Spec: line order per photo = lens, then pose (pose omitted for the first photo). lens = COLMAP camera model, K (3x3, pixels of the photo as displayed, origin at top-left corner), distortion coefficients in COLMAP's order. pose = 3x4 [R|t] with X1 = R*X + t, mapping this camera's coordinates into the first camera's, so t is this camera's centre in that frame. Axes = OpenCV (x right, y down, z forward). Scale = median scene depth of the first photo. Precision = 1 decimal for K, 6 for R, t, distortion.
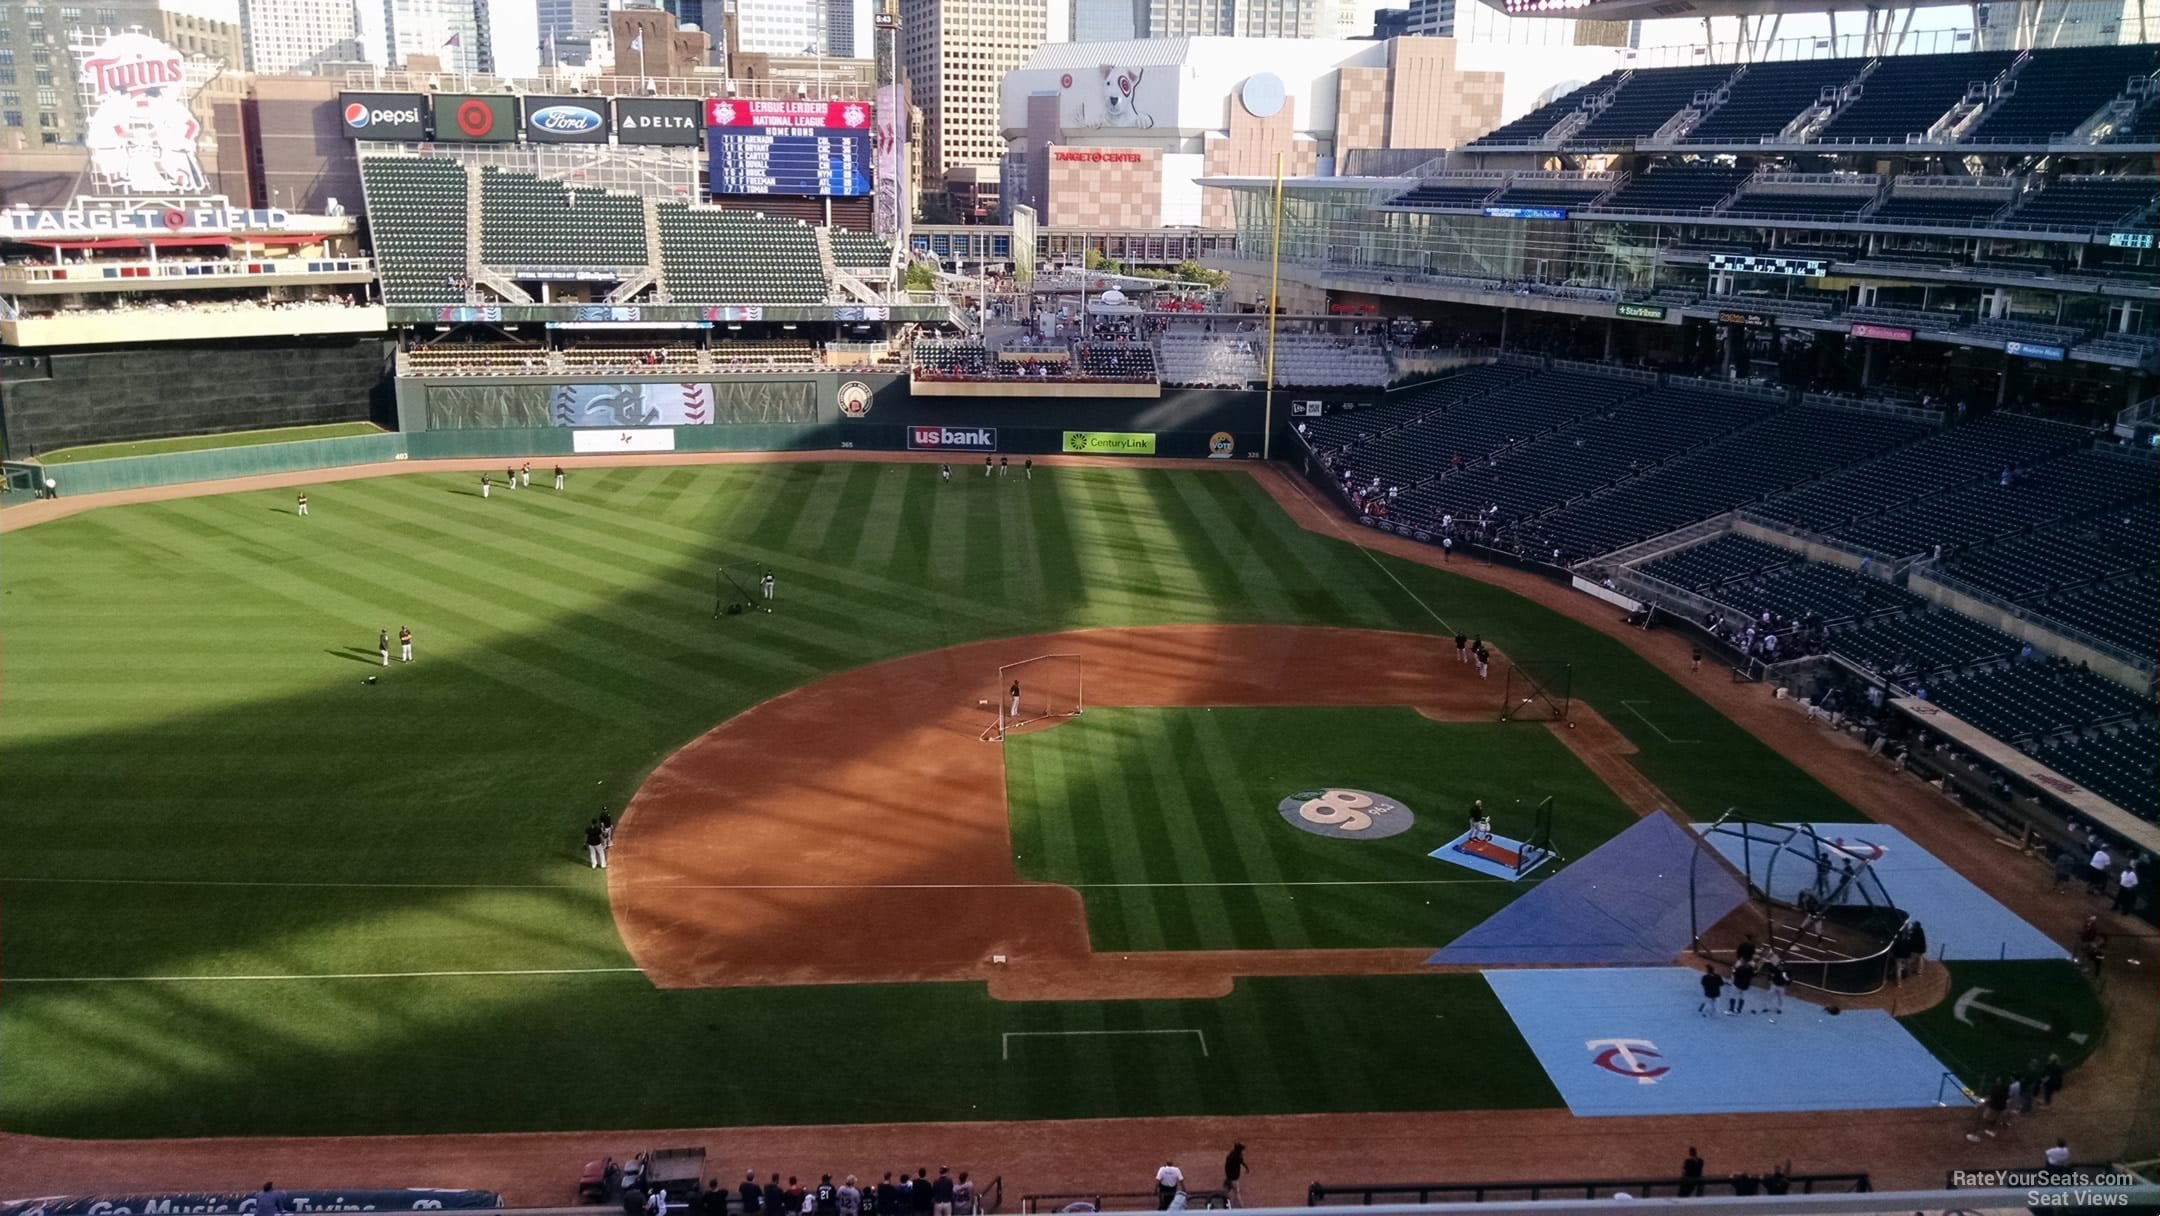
lens RADIAL K [[1701.2, 0, 1080.5], [0, 1701.2, 600.9], [0, 0, 1]] dist [0.007181, -0.045013]
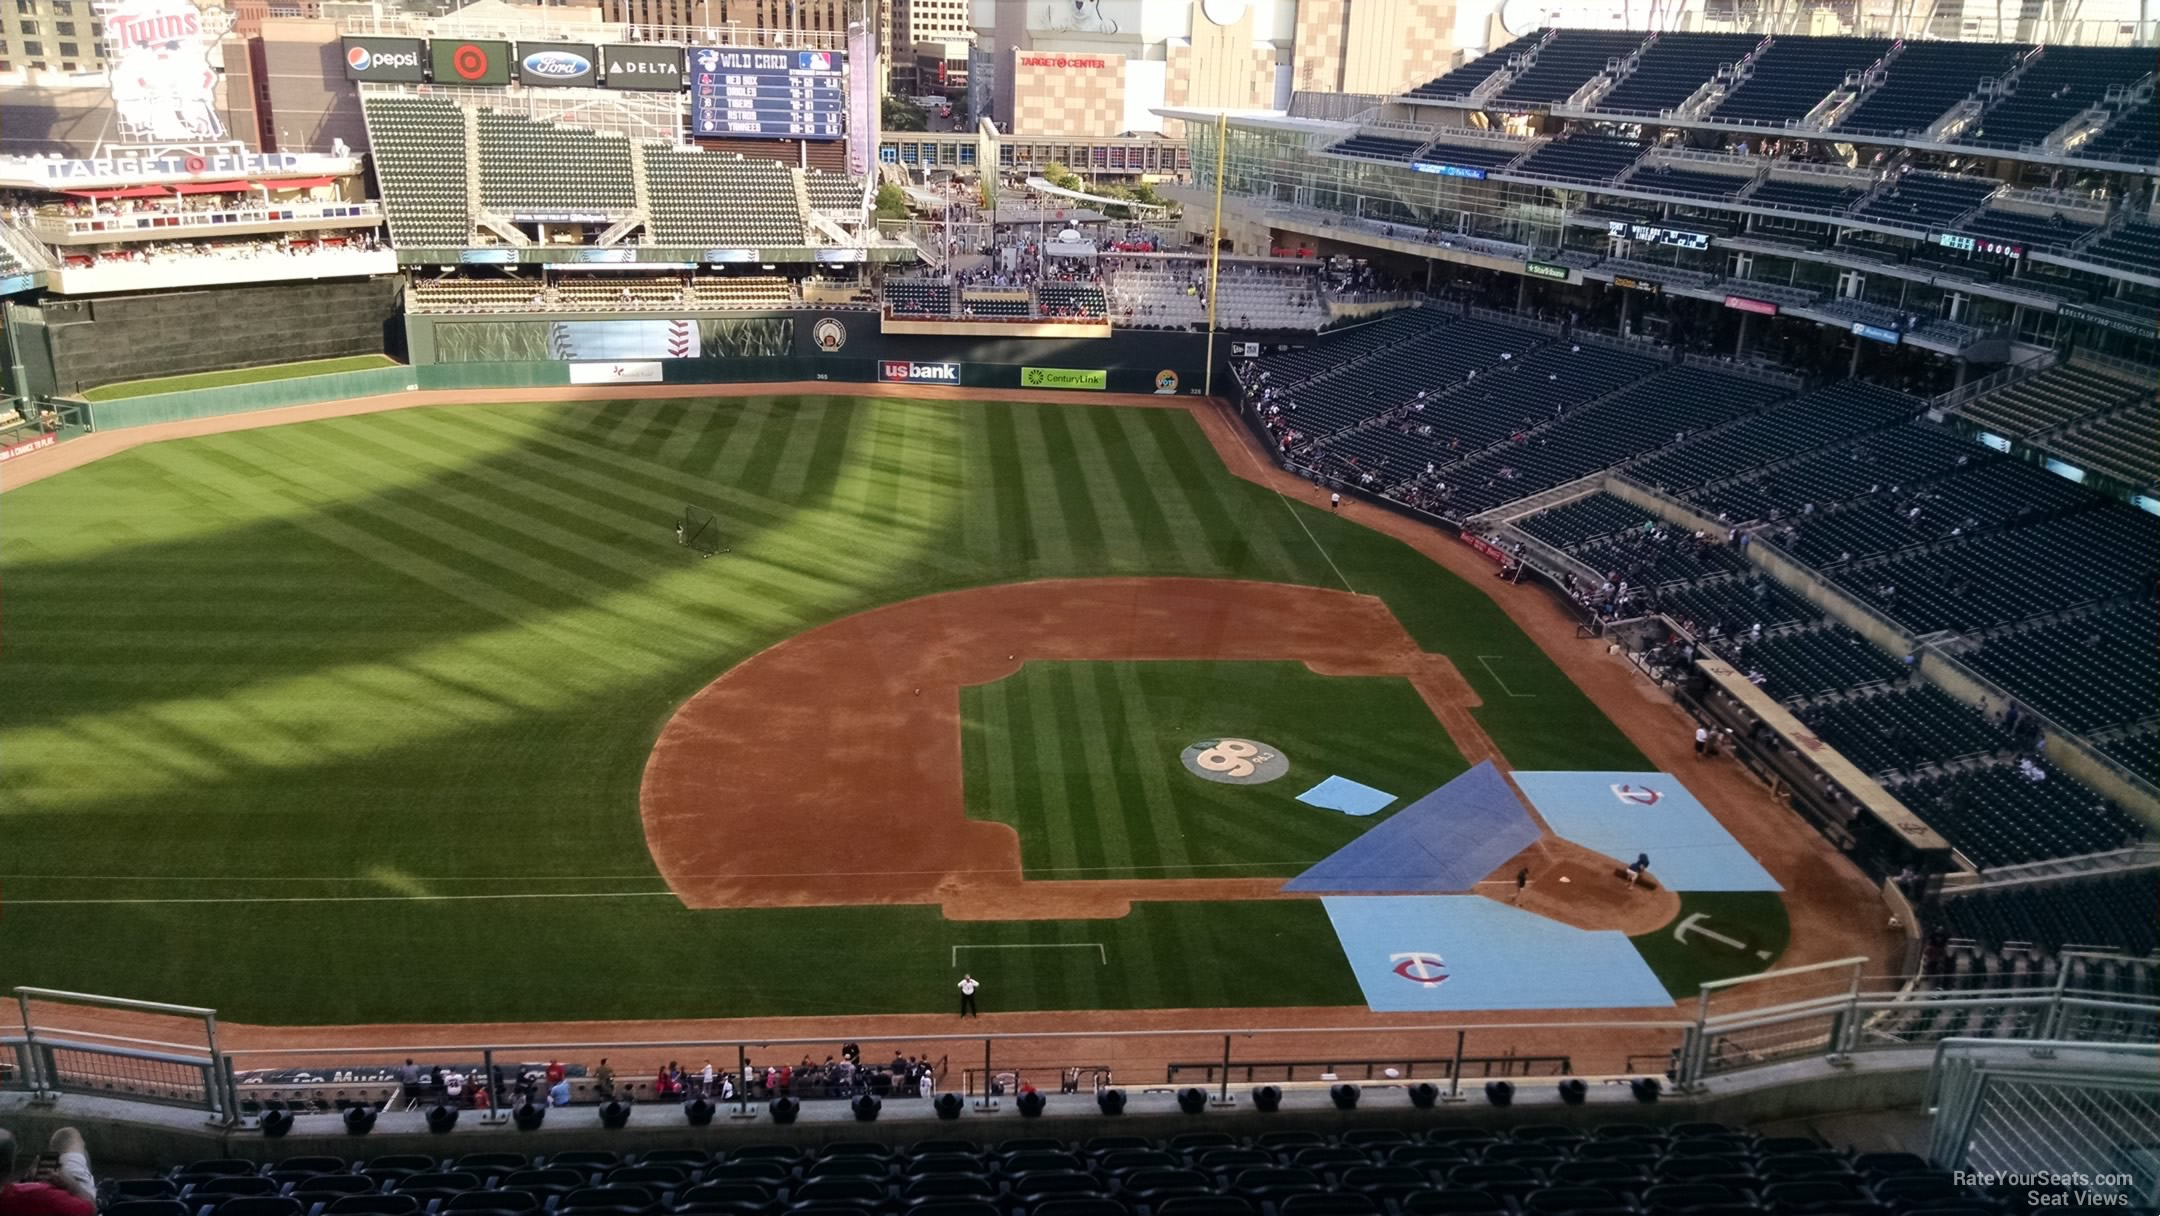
lens RADIAL K [[1701.2, 0, 1077.8], [0, 1701.2, 611.4], [0, 0, 1]] dist [0.007181, -0.045013]
pose [[0.999827, 0.008394, 0.016613, 0.010522], [-0.009827, 0.996061, 0.088129, -0.046832], [-0.015807, -0.088277, 0.995971, -0.113468]]
